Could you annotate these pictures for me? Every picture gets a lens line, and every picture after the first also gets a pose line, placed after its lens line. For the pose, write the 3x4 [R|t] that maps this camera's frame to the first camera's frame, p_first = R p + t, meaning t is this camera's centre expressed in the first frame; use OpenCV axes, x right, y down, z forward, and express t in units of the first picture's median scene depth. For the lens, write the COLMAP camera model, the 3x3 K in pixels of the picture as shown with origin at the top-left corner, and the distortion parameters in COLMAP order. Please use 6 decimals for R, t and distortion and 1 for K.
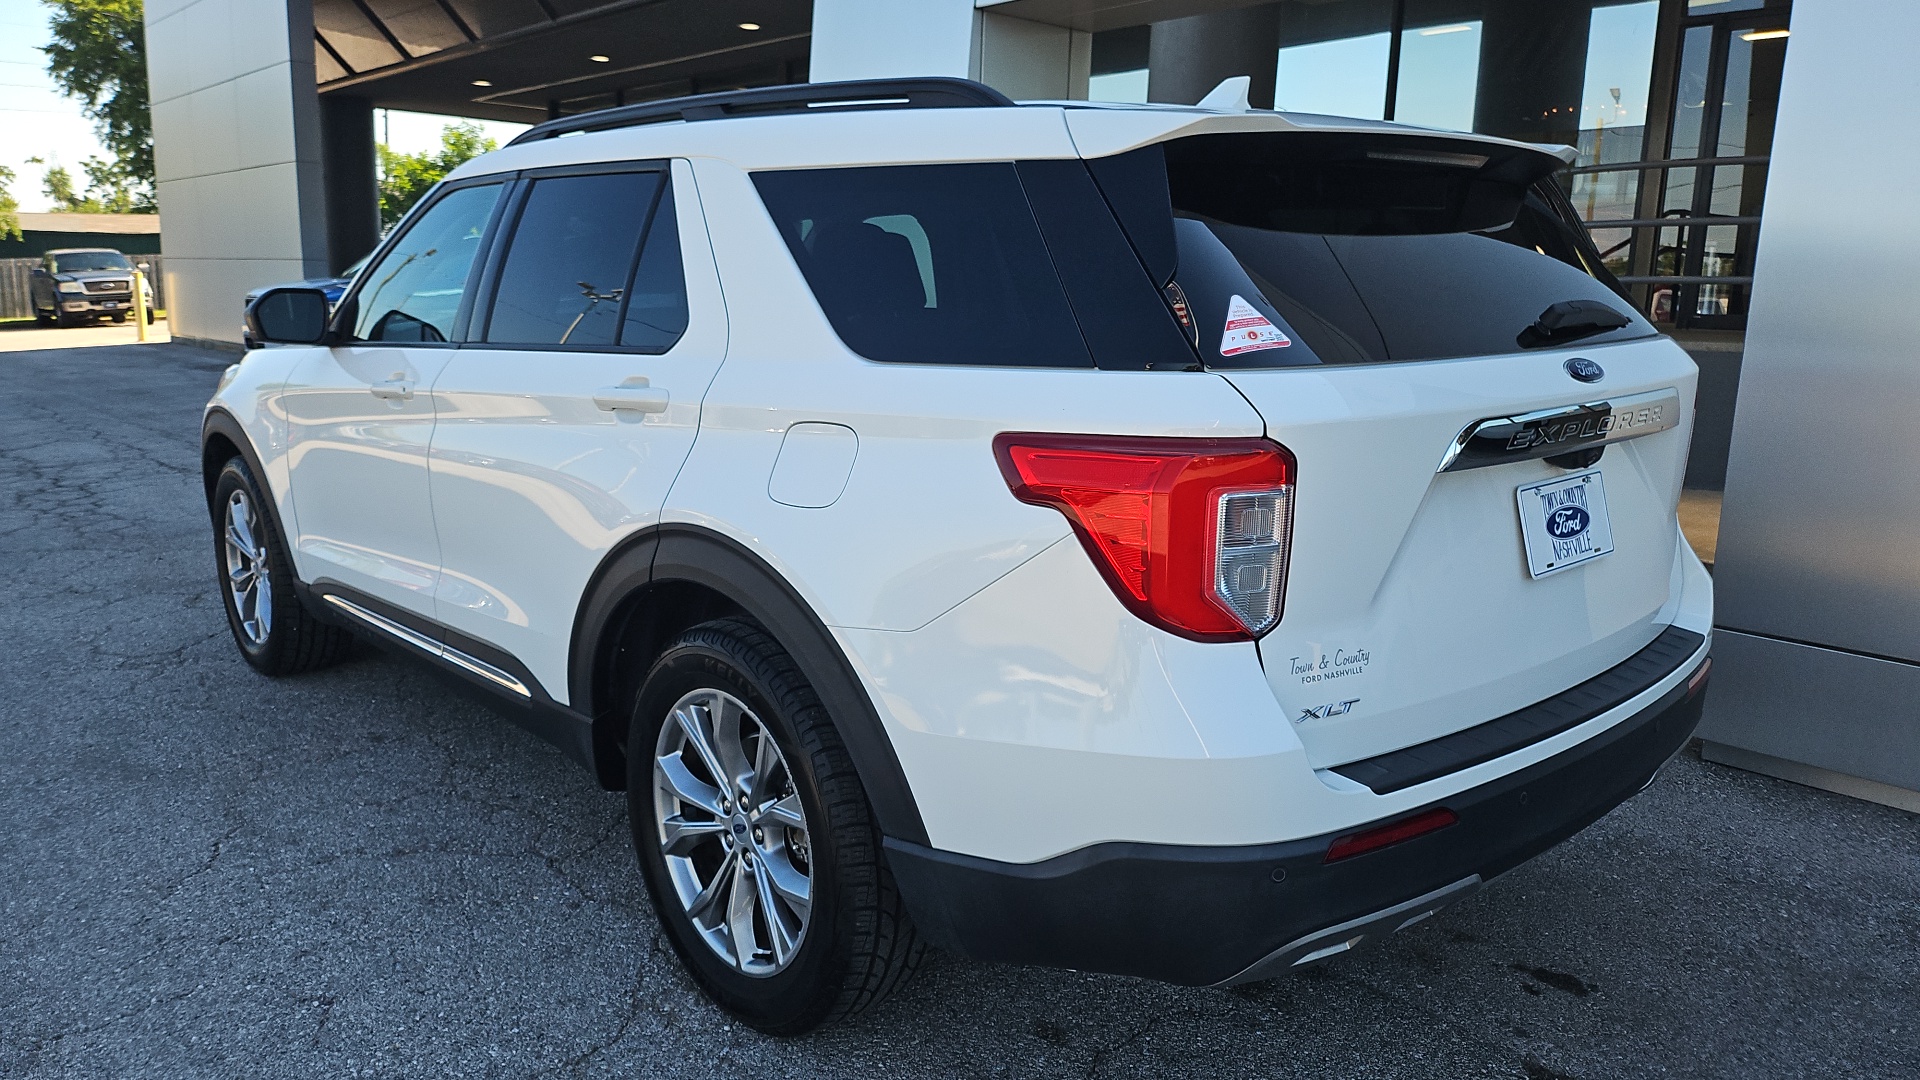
lens RADIAL K [[1453.3, 0, 960.1], [0, 1453.3, 539.9], [0, 0, 1]] dist [0.037176, -0.049641]
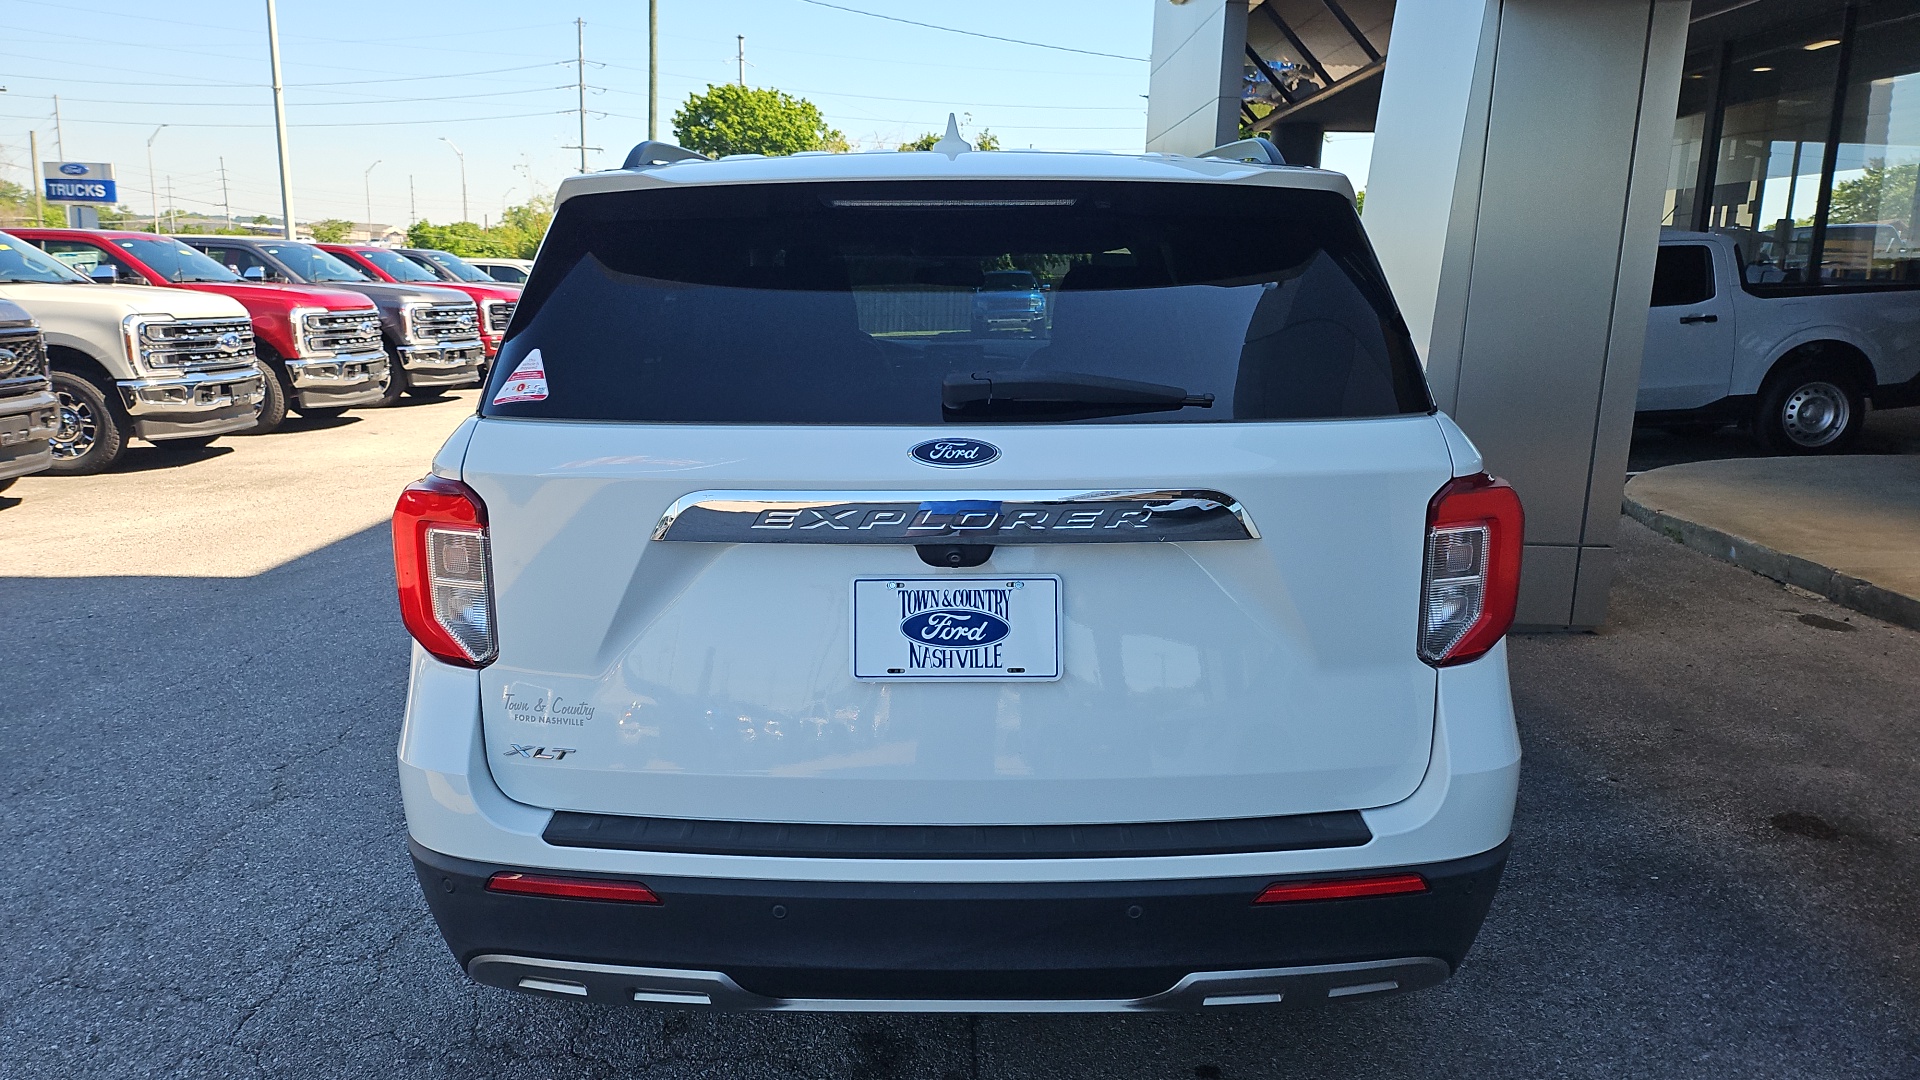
lens RADIAL K [[1453.3, 0, 946.7], [0, 1453.3, 533.8], [0, 0, 1]] dist [0.037176, -0.049641]
pose [[0.719649, 0.127958, -0.682446, 1.135743], [-0.132695, 0.990102, 0.045715, -0.121182], [0.681540, 0.057658, 0.729505, 0.428550]]
